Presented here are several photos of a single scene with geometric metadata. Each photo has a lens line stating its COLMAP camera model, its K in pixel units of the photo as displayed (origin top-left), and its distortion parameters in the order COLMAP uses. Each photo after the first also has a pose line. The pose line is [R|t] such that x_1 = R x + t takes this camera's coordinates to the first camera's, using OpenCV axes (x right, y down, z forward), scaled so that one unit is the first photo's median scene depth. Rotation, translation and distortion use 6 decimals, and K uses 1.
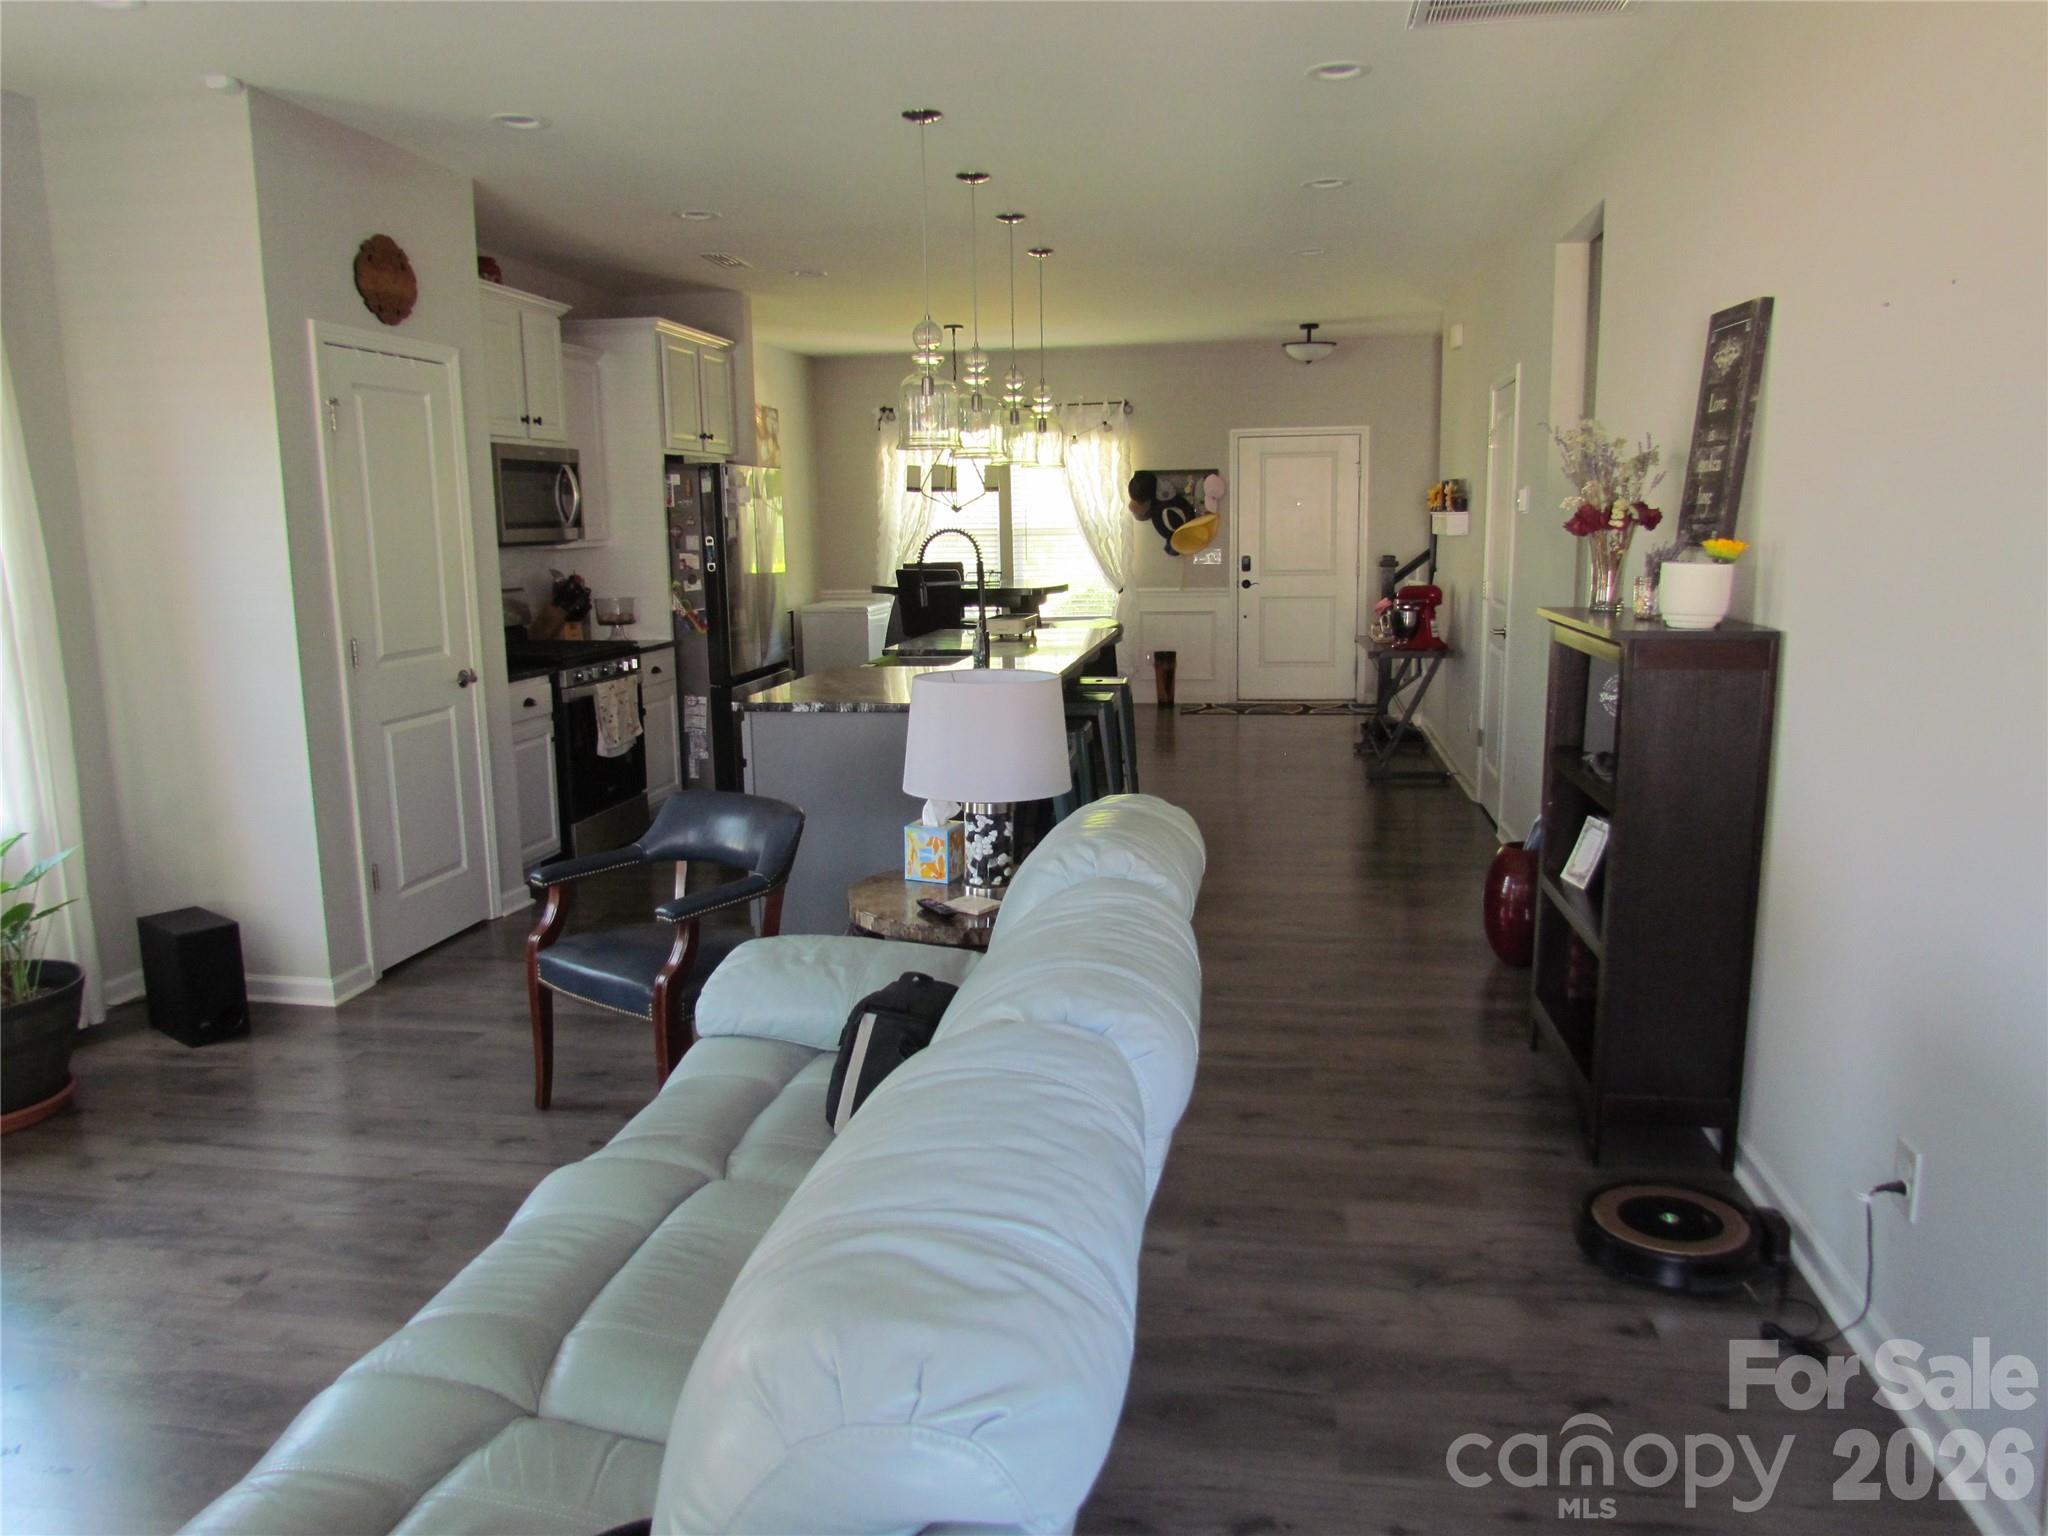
lens RADIAL K [[1470.5, 0, 1026.5], [0, 1470.5, 768.4], [0, 0, 1]] dist [-0.013136, 0.002877]
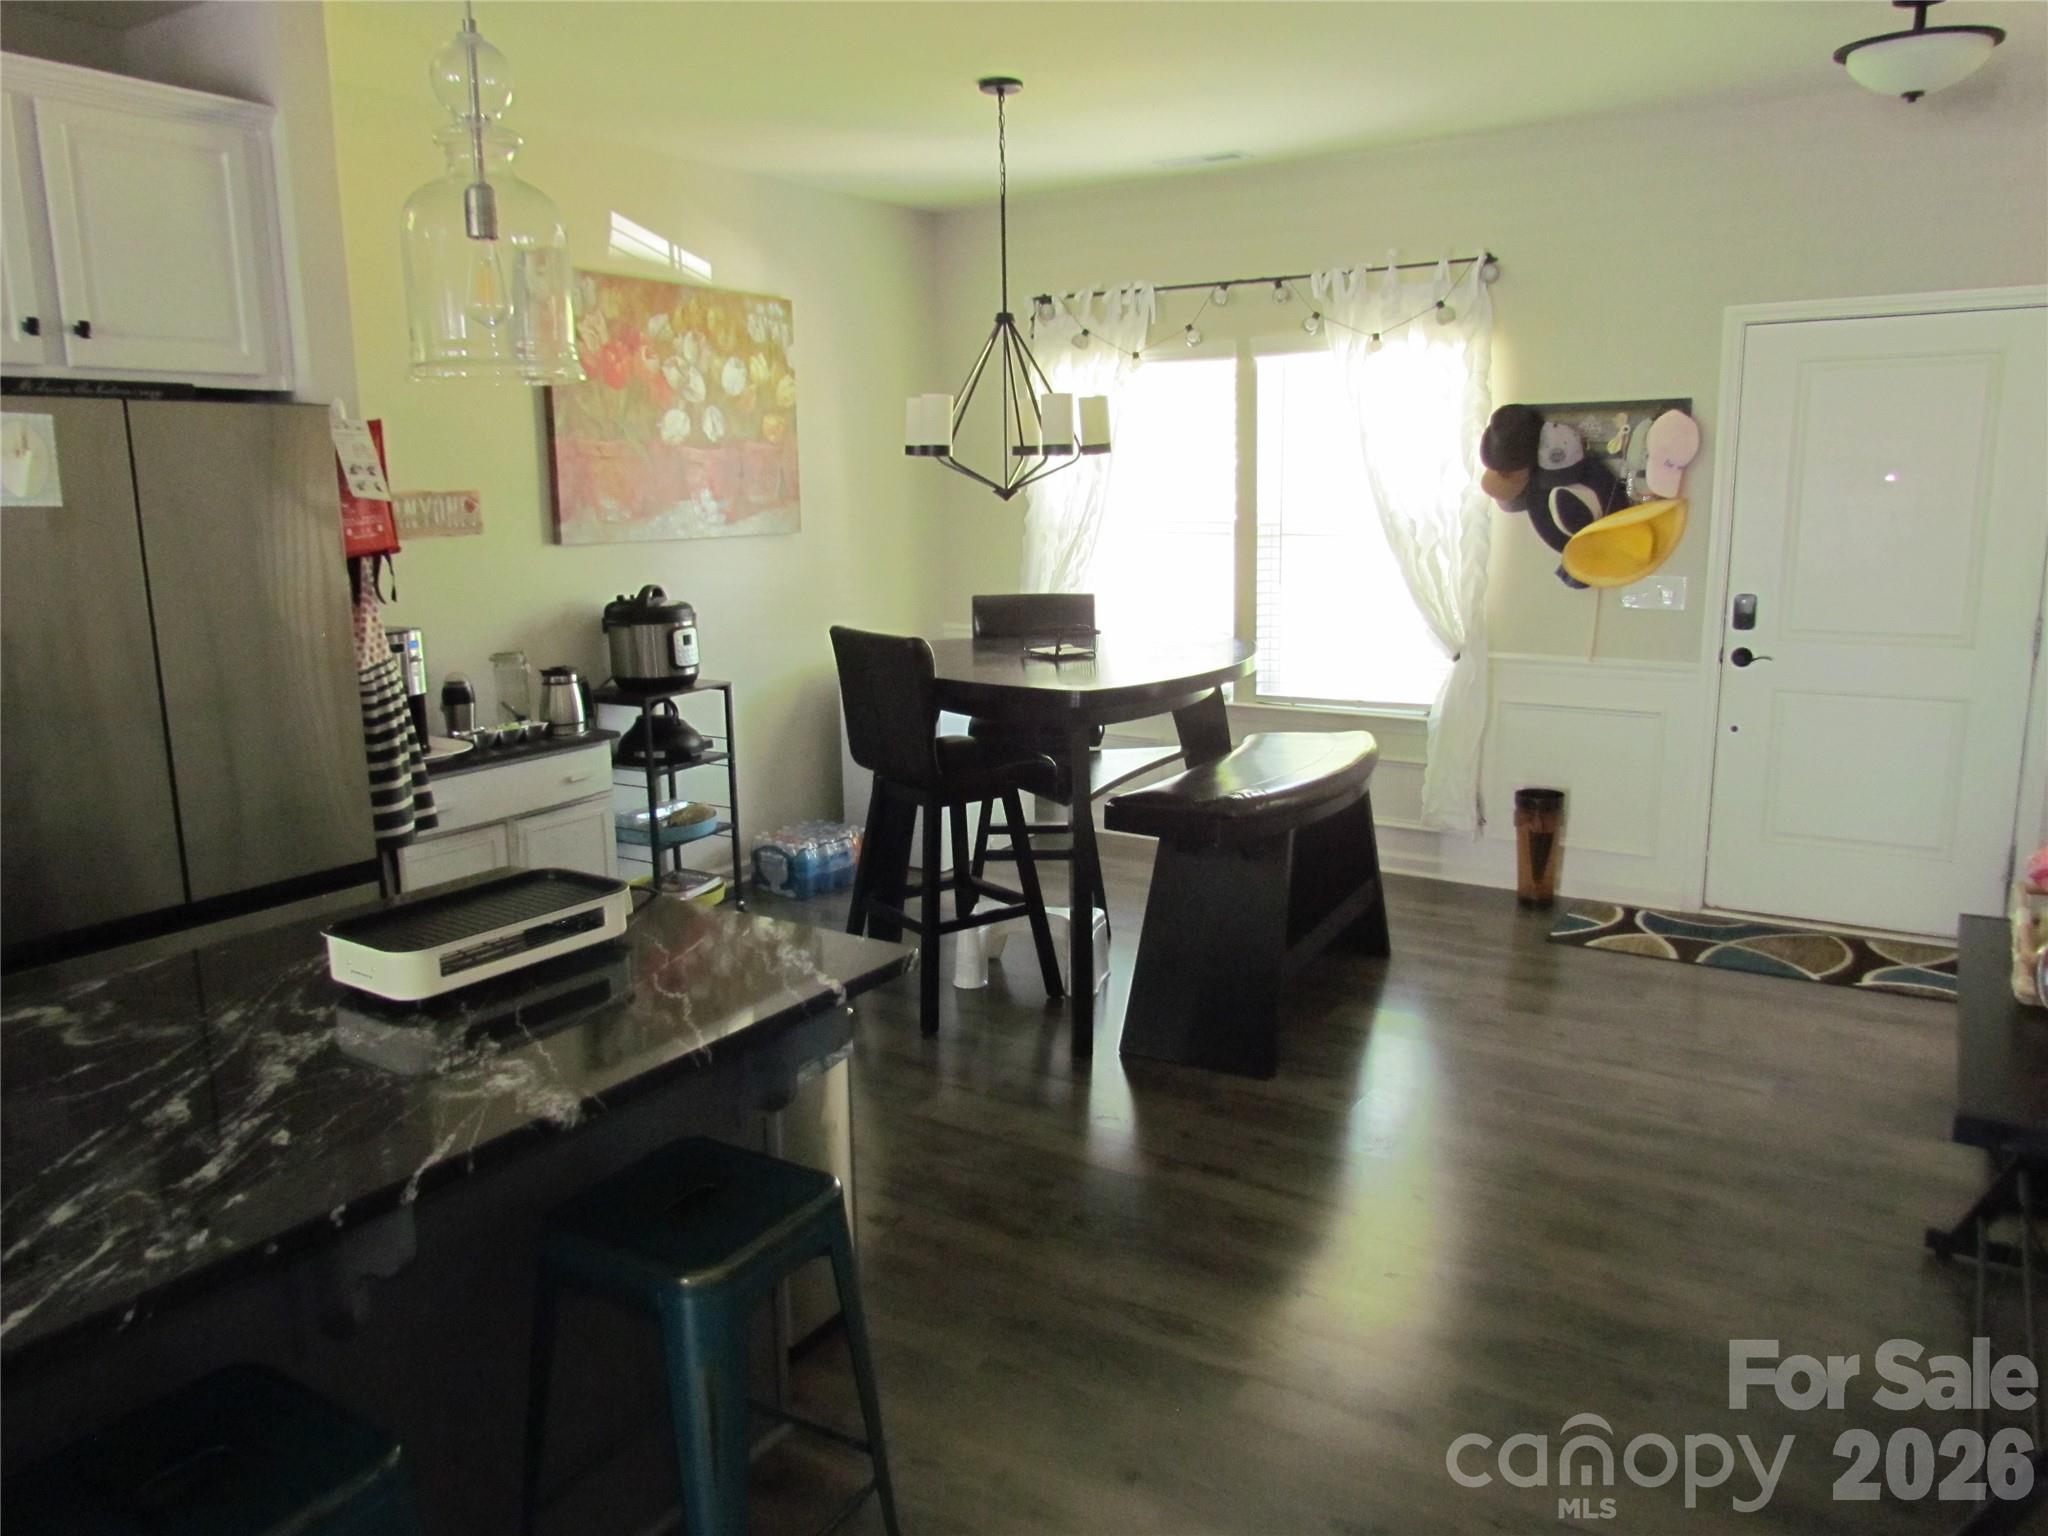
lens RADIAL K [[1470.5, 0, 1020.2], [0, 1470.5, 773.2], [0, 0, 1]] dist [-0.013136, 0.002877]
pose [[0.910946, 0.083764, -0.403933, 0.133864], [-0.069969, 0.996354, 0.048822, -0.097890], [0.406549, -0.016212, 0.913485, 0.509137]]
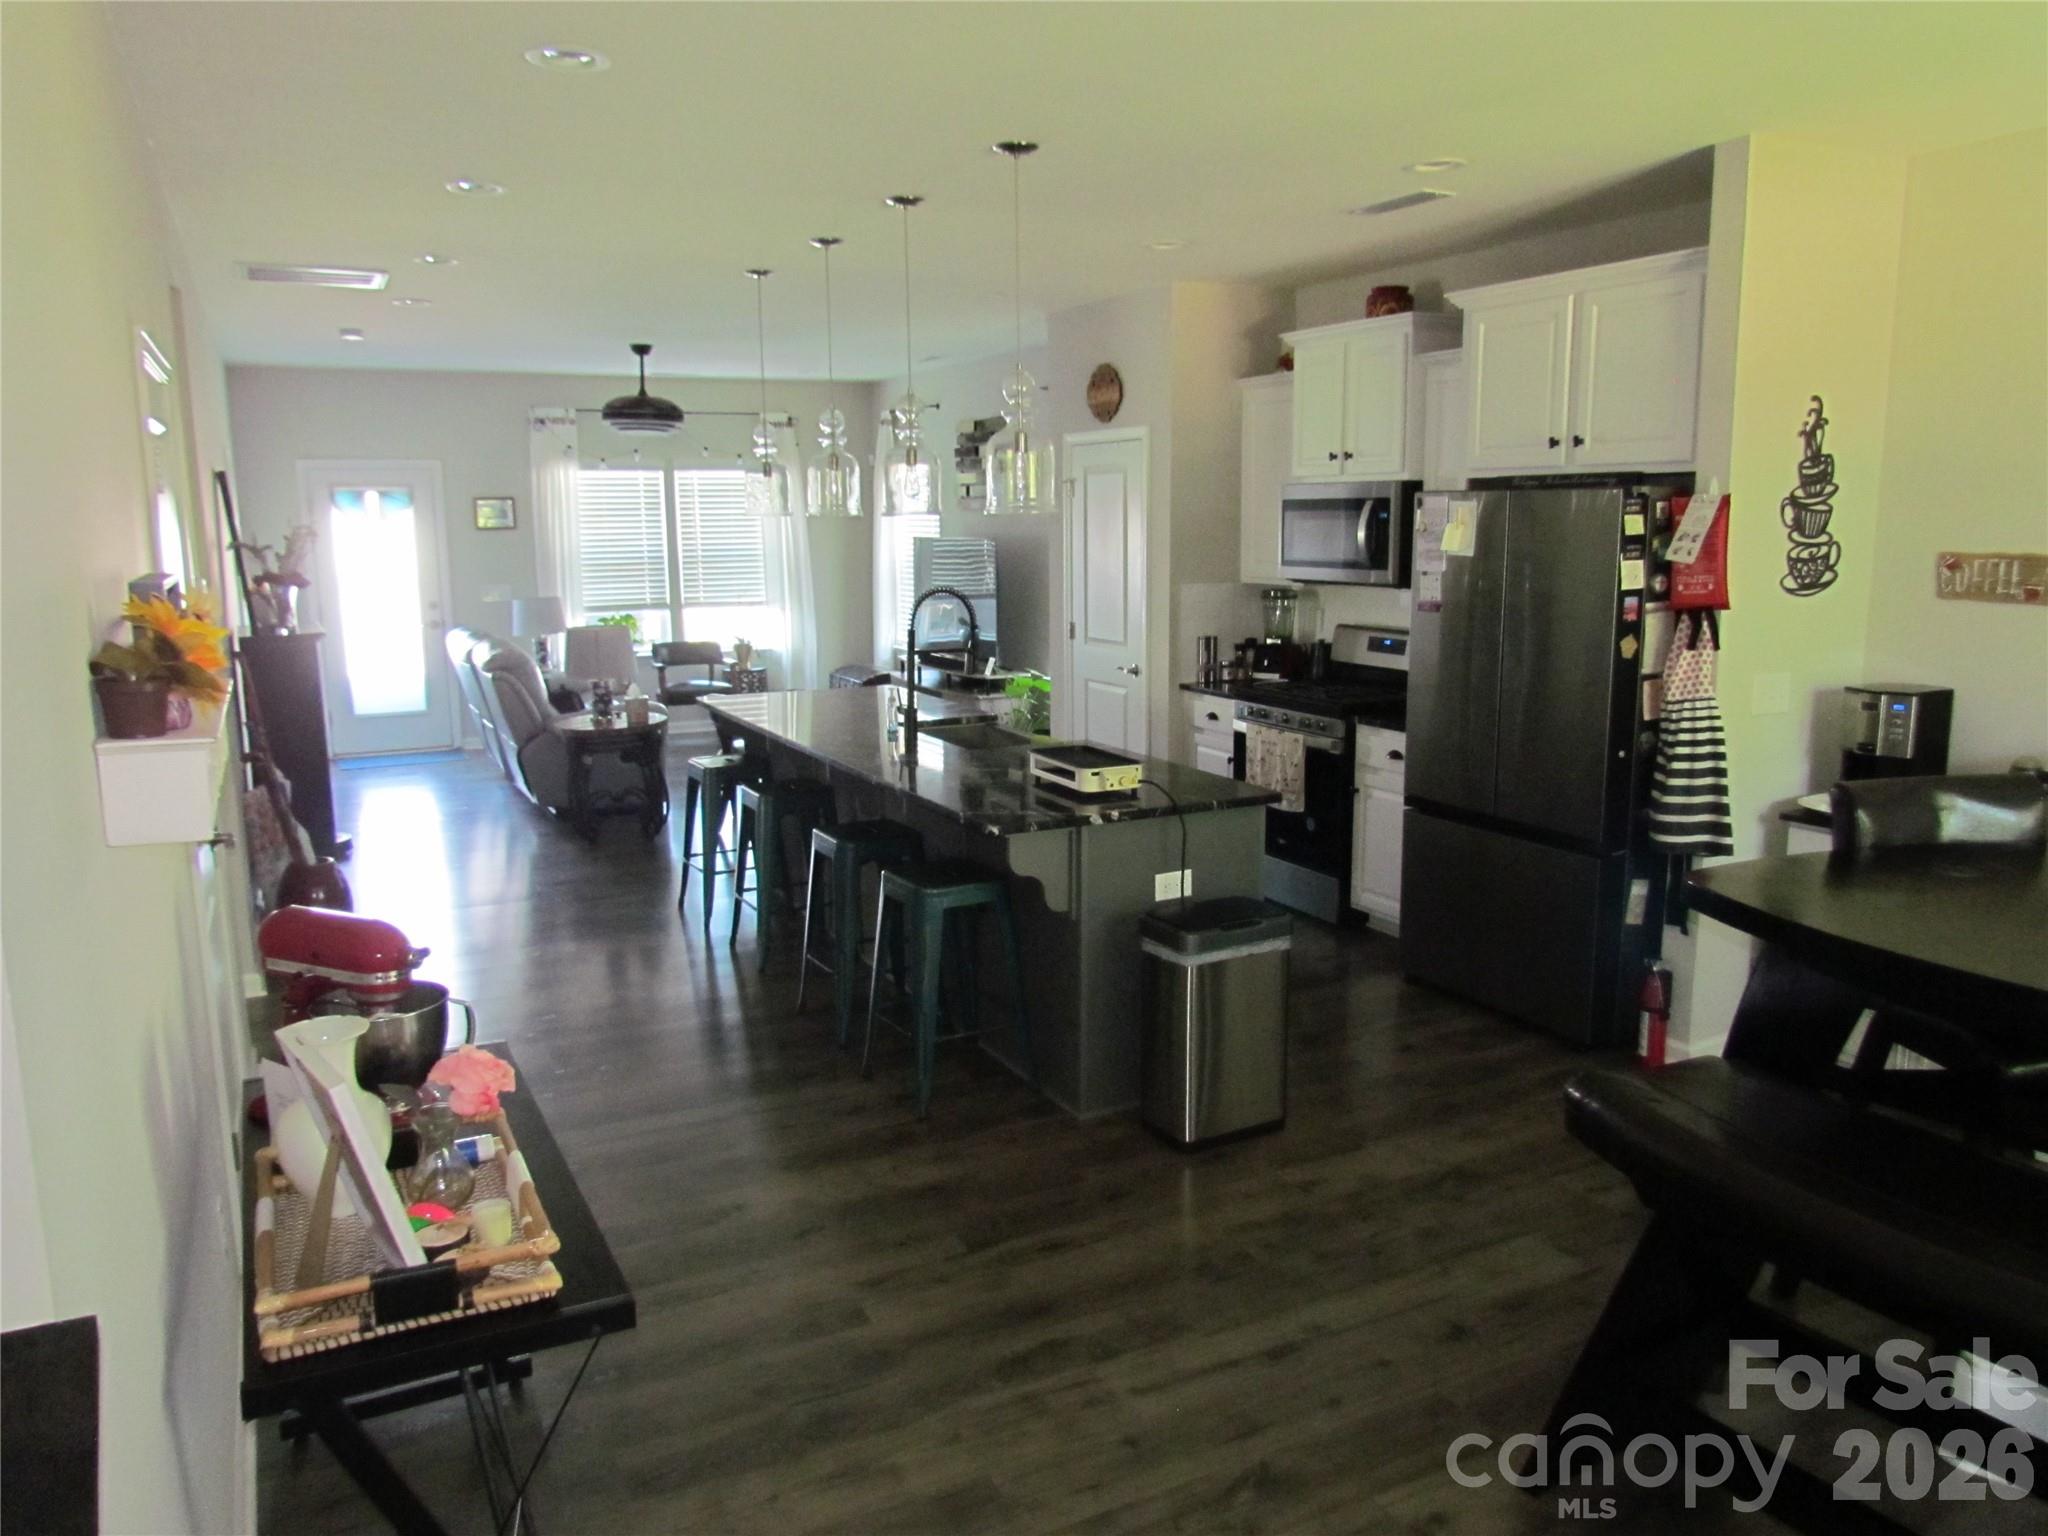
lens RADIAL K [[1470.5, 0, 1032.5], [0, 1470.5, 780.6], [0, 0, 1]] dist [-0.013136, 0.002877]
pose [[-0.803164, 0.132939, -0.580736, 0.236932], [-0.075950, 0.943984, 0.321132, -0.188111], [0.590896, 0.302029, -0.748078, 0.948424]]
